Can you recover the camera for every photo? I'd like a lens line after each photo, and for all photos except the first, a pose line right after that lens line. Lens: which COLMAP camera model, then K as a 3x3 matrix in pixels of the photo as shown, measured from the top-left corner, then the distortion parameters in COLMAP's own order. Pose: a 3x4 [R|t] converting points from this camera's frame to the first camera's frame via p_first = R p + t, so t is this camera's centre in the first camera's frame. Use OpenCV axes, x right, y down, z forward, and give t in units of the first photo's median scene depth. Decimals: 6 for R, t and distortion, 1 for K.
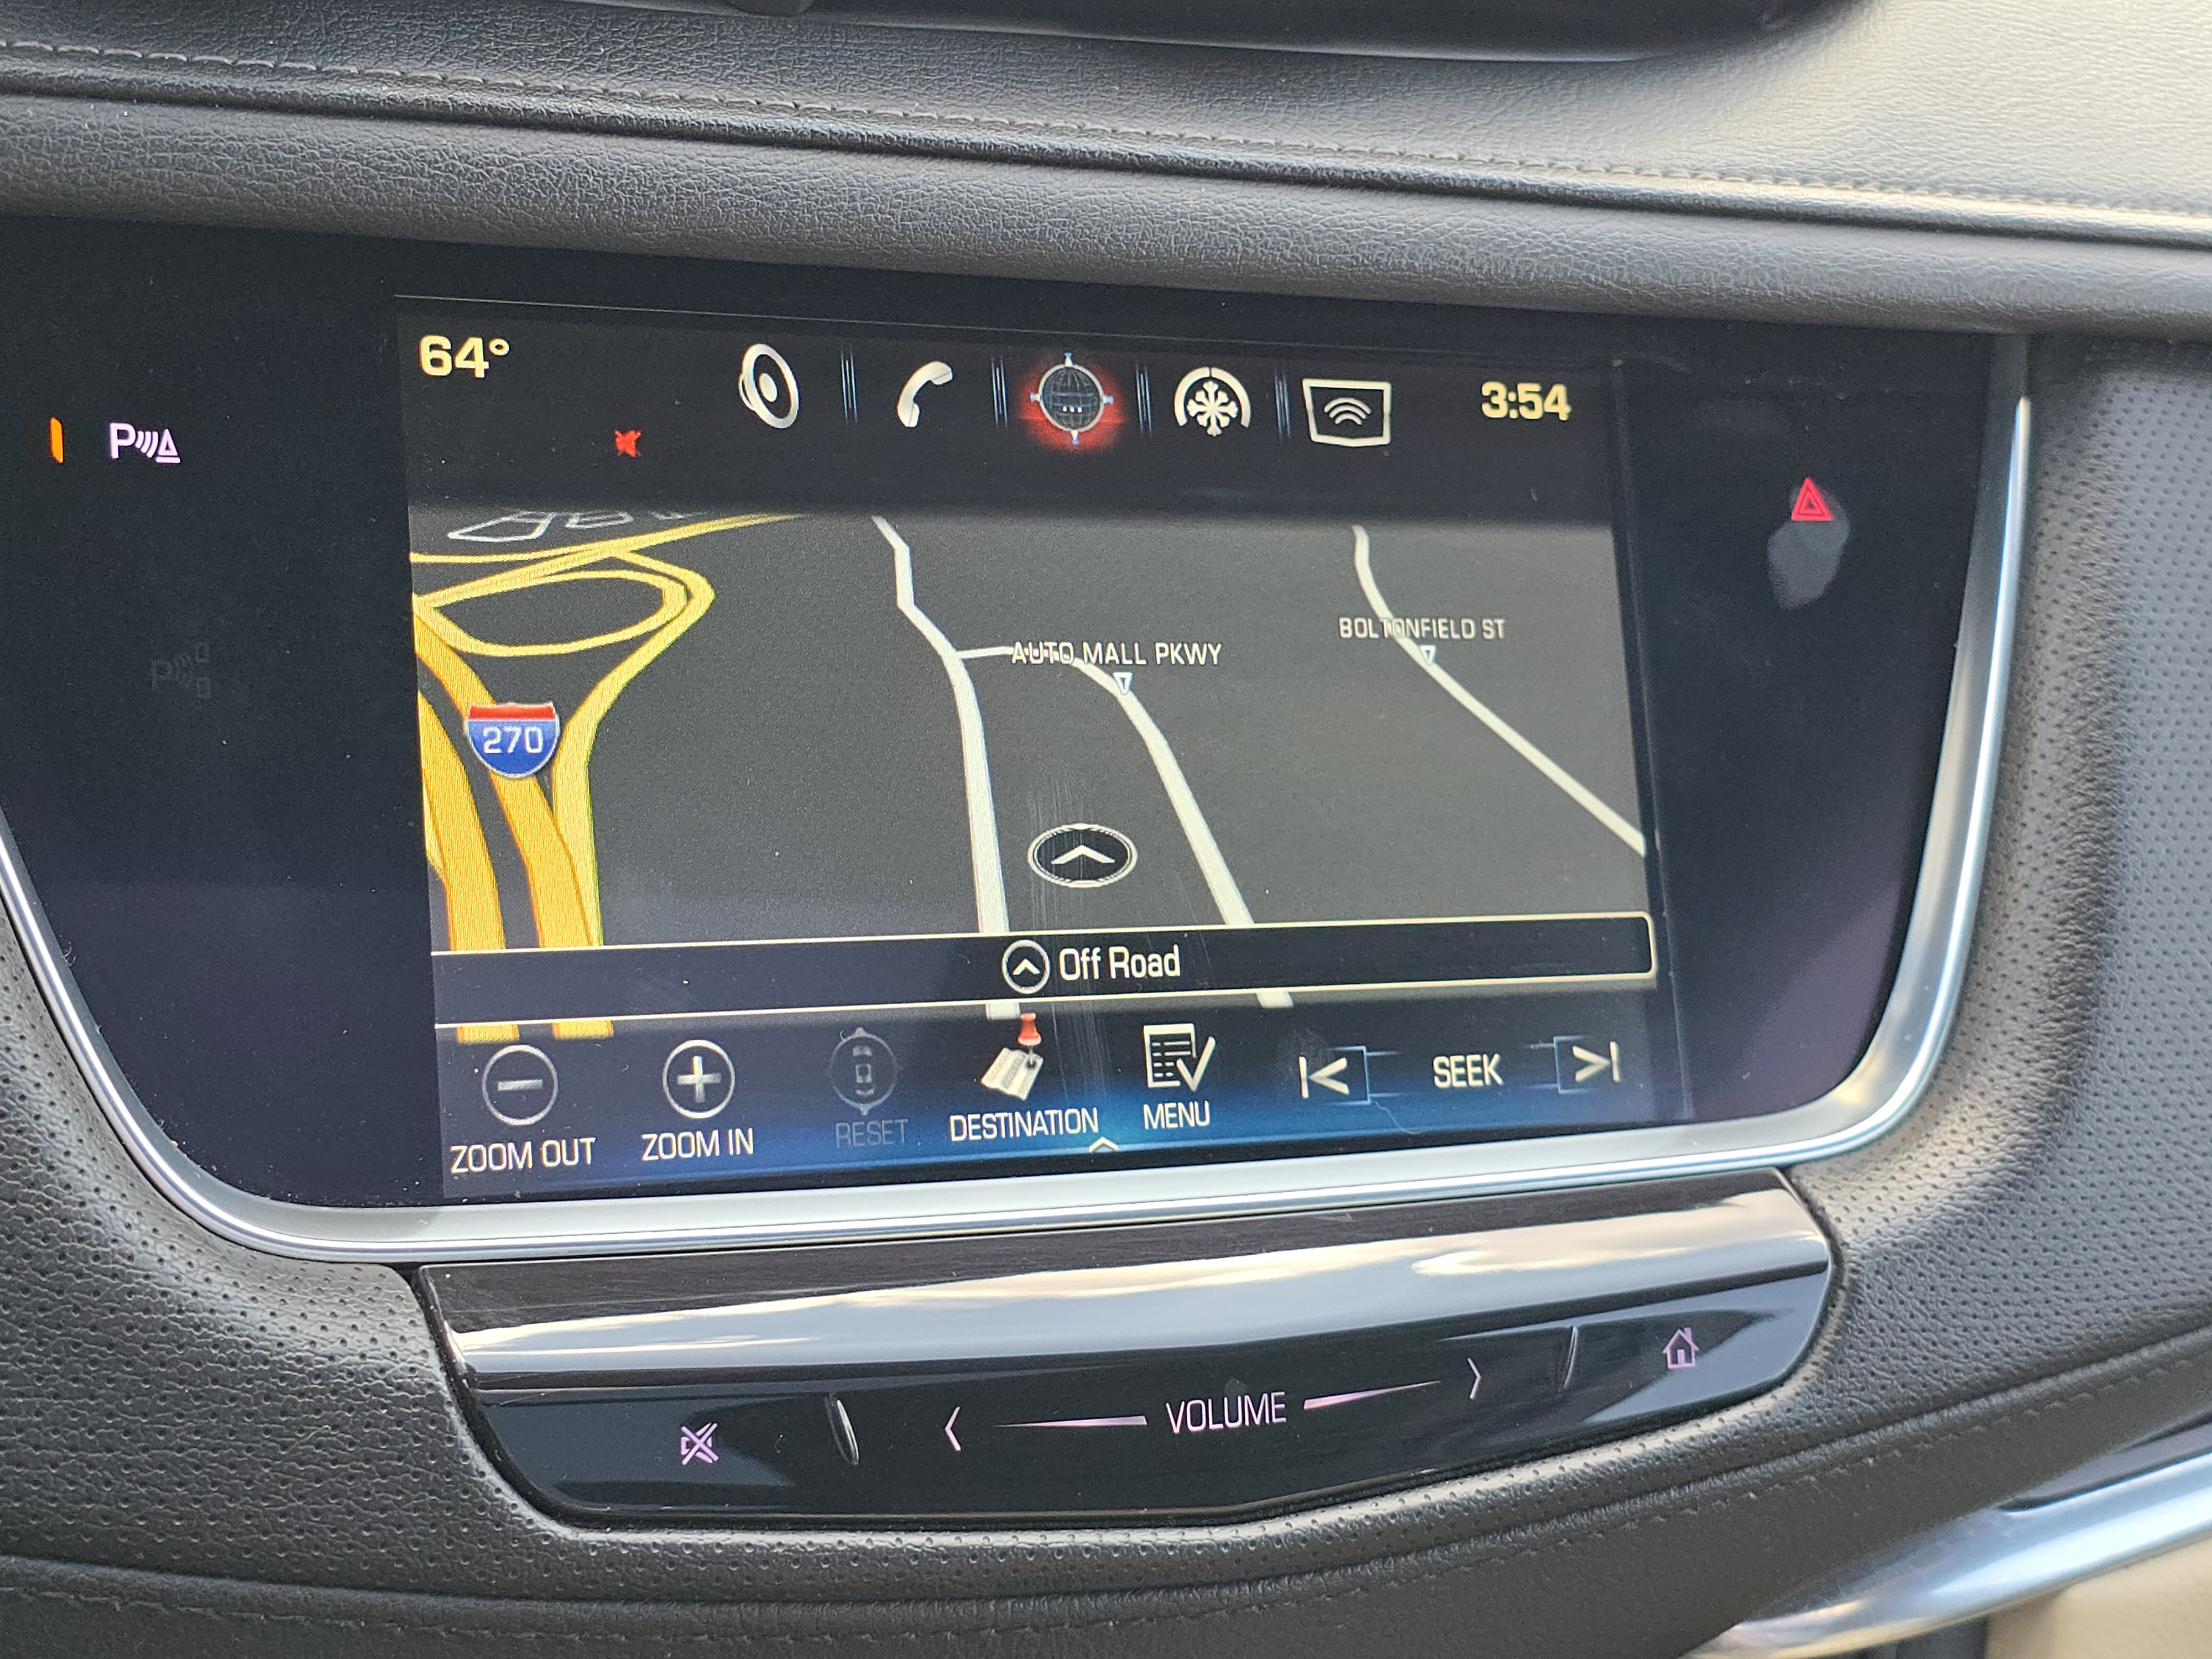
lens RADIAL K [[3886.9, 0, 1041.6], [0, 3886.9, 838.8], [0, 0, 1]] dist [0.032330, 0.000000]
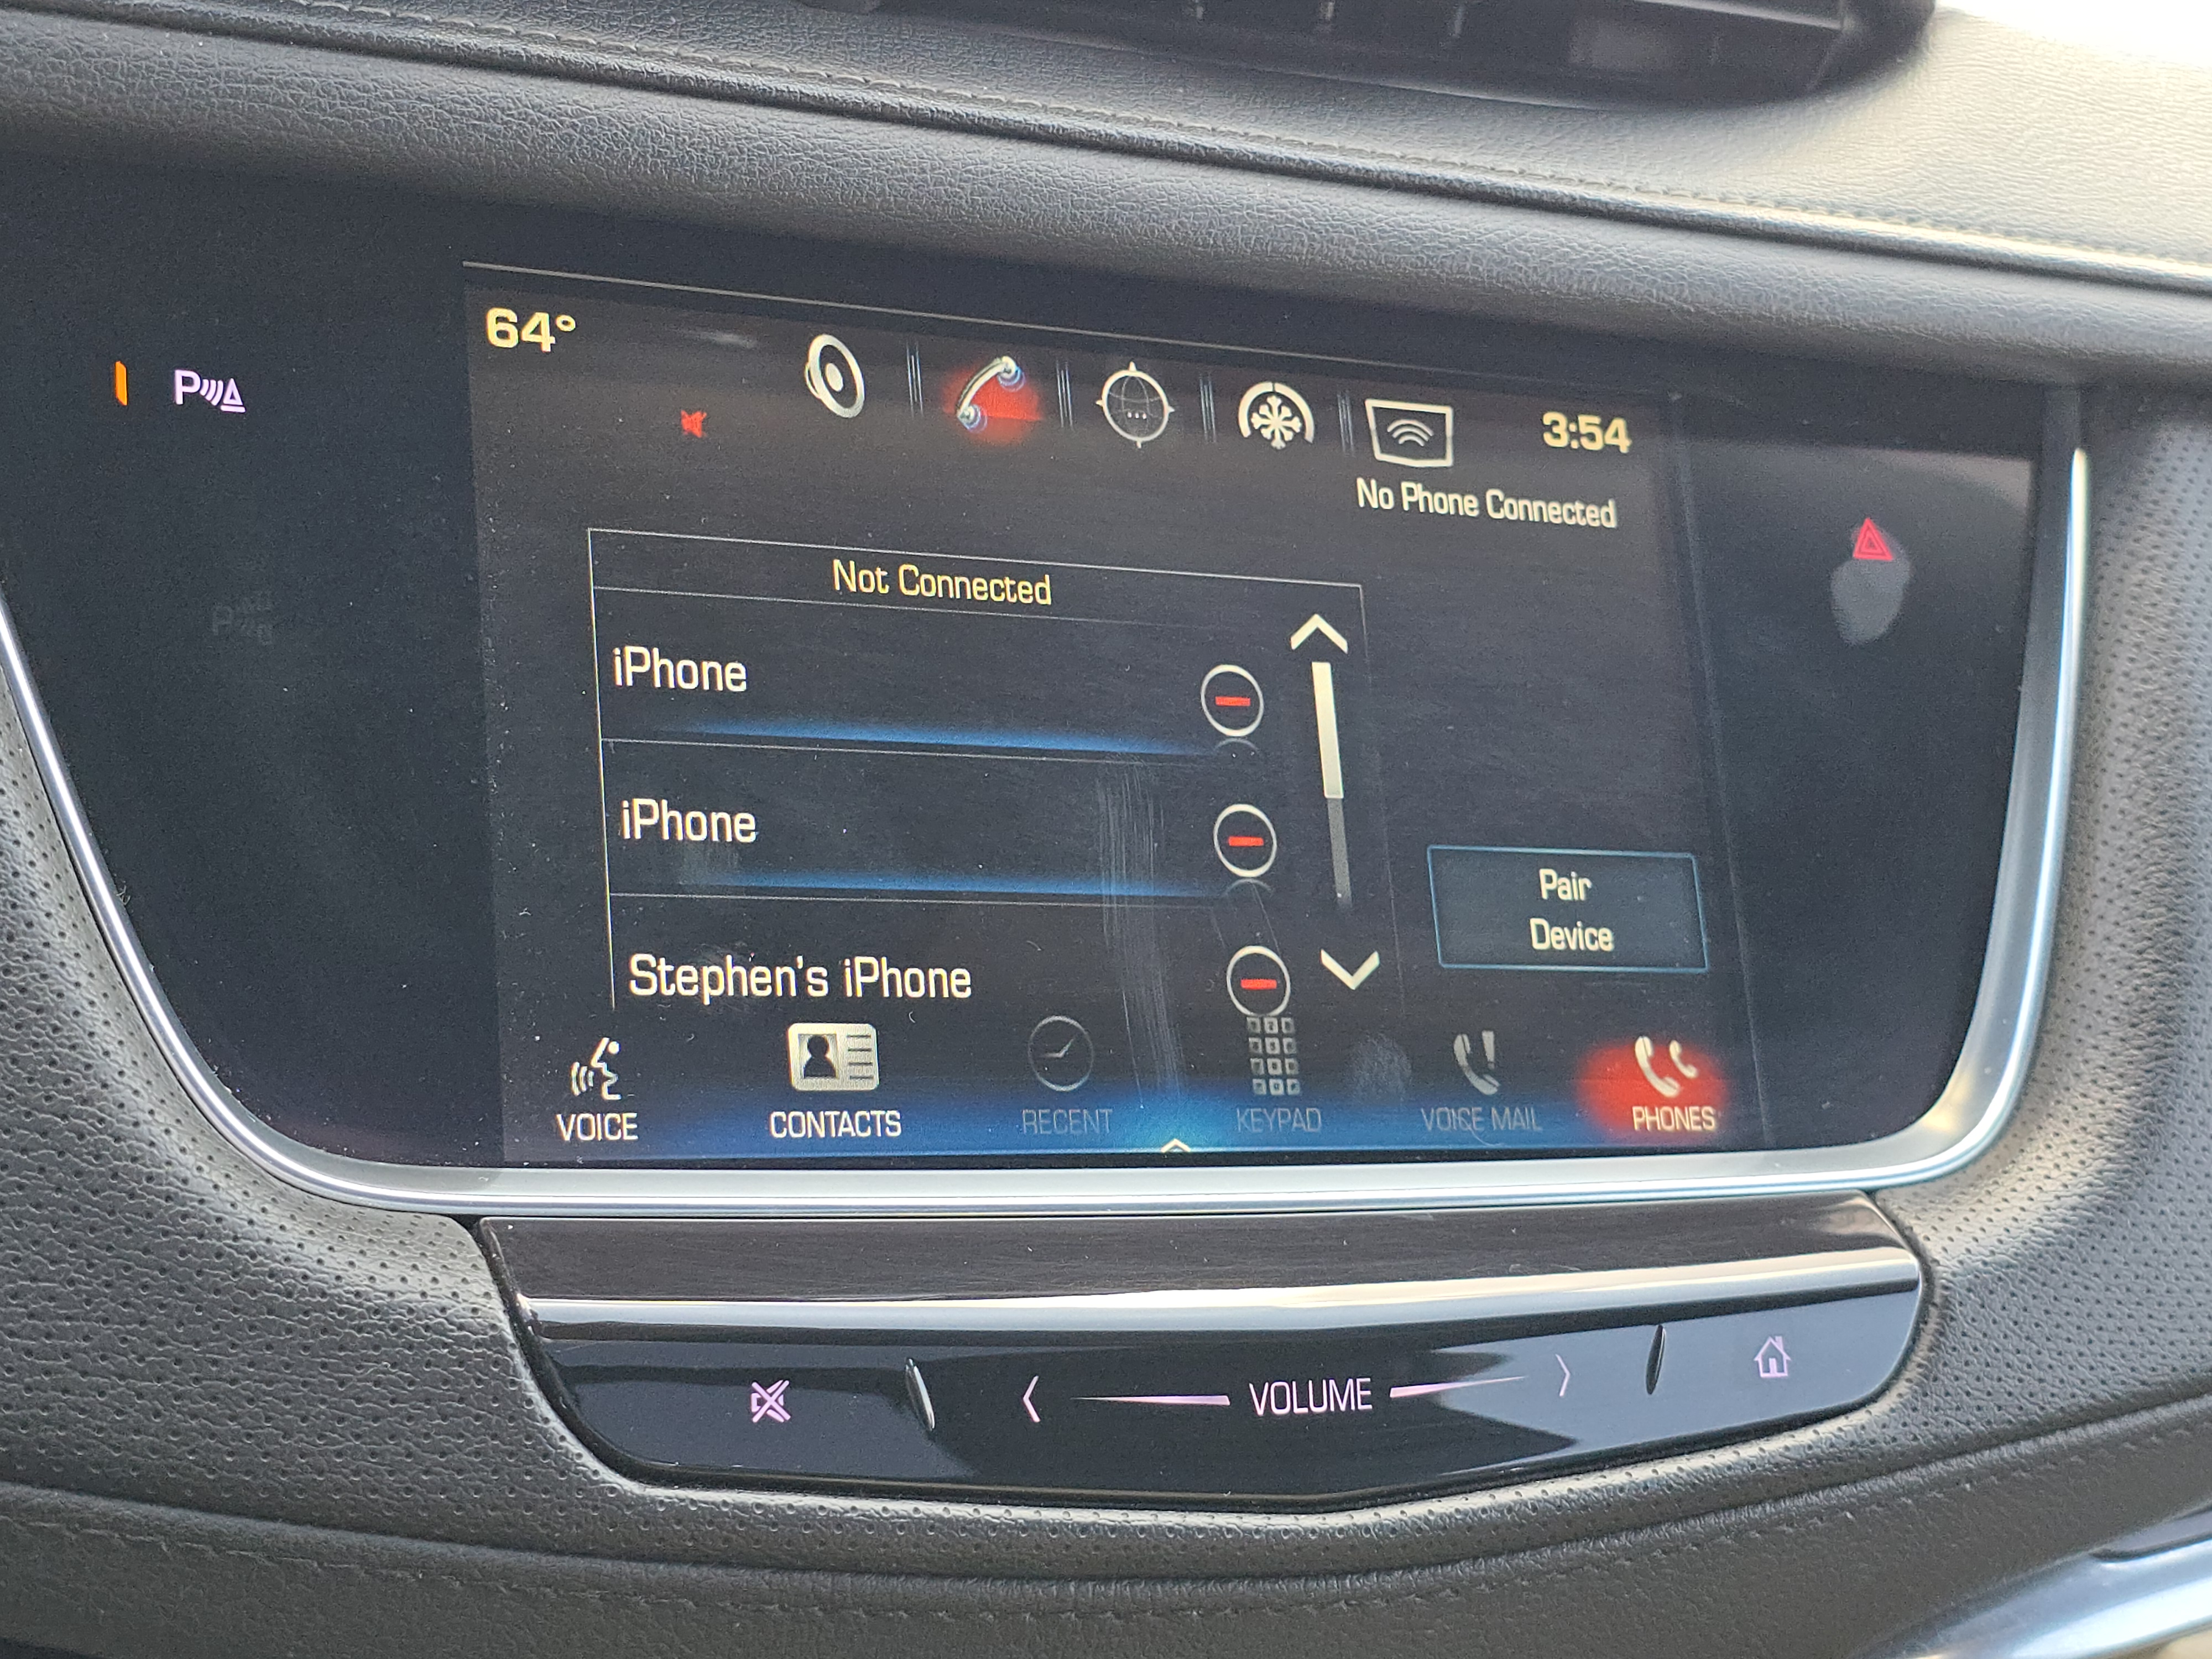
lens RADIAL K [[3886.9, 0, 1099.6], [0, 3886.9, 828.5], [0, 0, 1]] dist [0.032330, 0.000000]
pose [[0.999816, -0.004063, 0.018743, -0.022000], [0.006140, 0.993670, -0.112170, 0.112507], [-0.018168, 0.112265, 0.993512, 0.025233]]
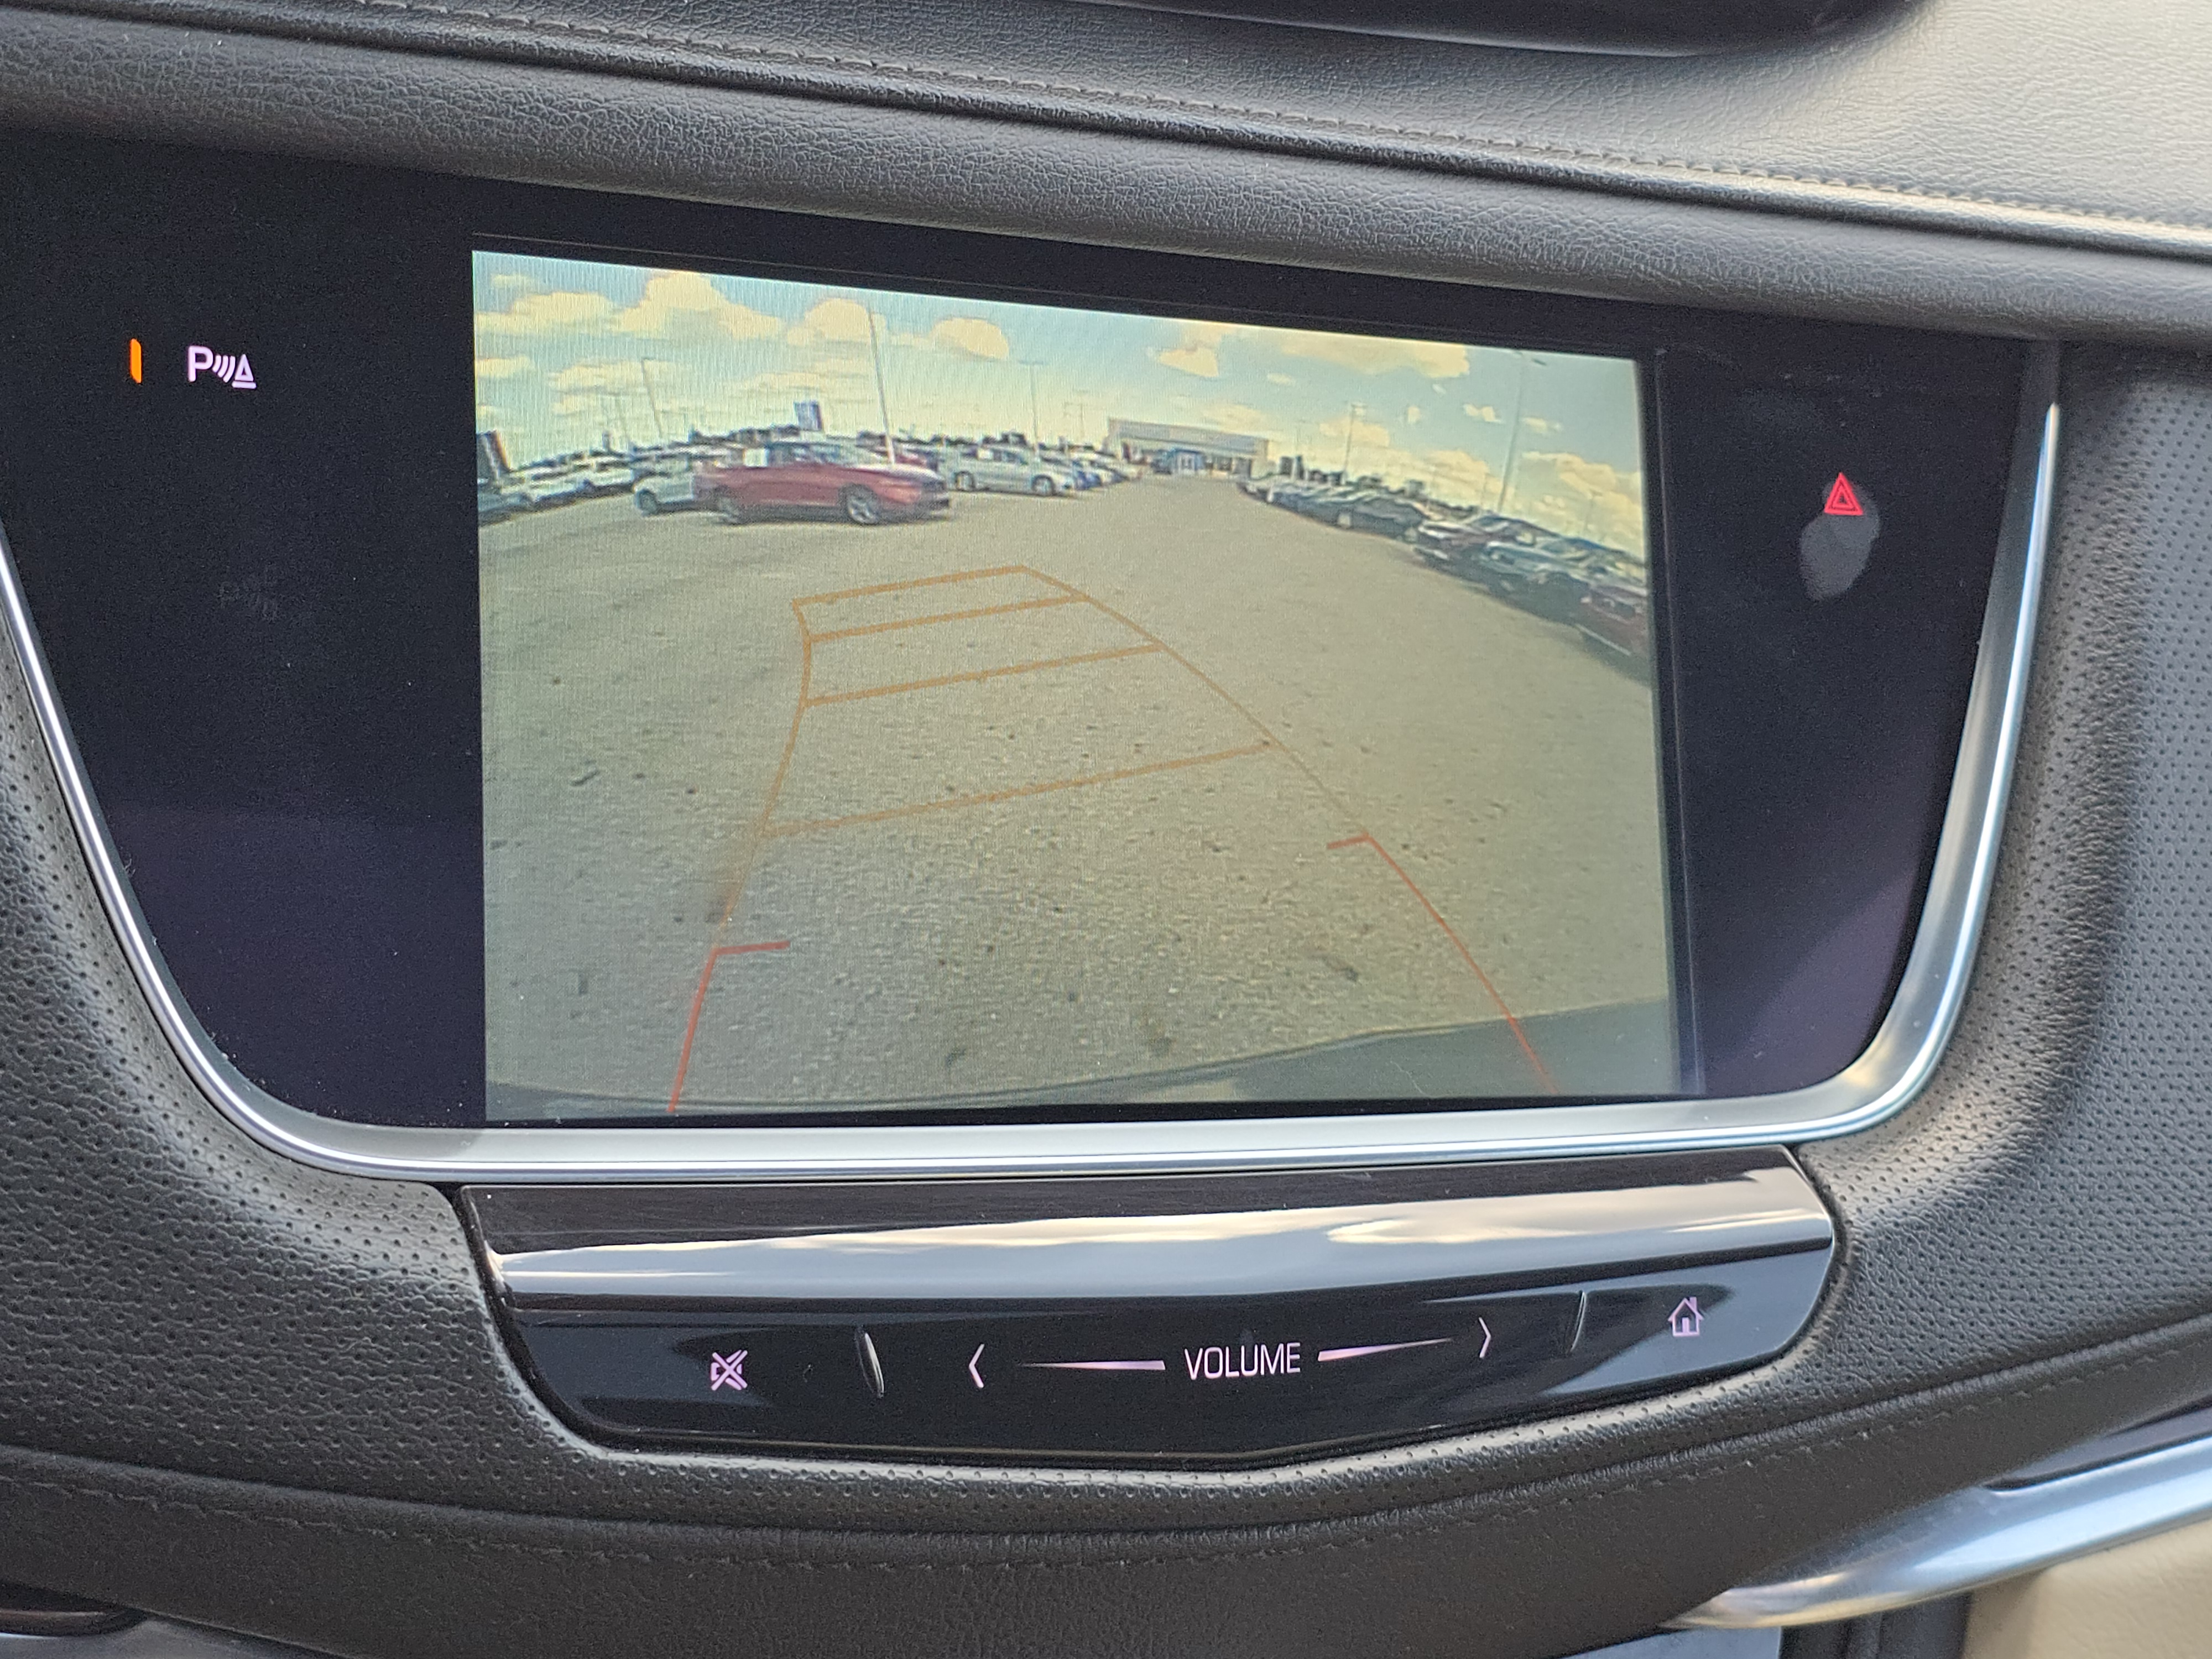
lens RADIAL K [[3886.9, 0, 1114.0], [0, 3886.9, 819.8], [0, 0, 1]] dist [0.032330, 0.000000]
pose [[0.998972, 0.040764, 0.019846, -0.012077], [-0.040819, 0.999164, 0.002365, 0.004181], [-0.019733, -0.003173, 0.999800, -0.020342]]
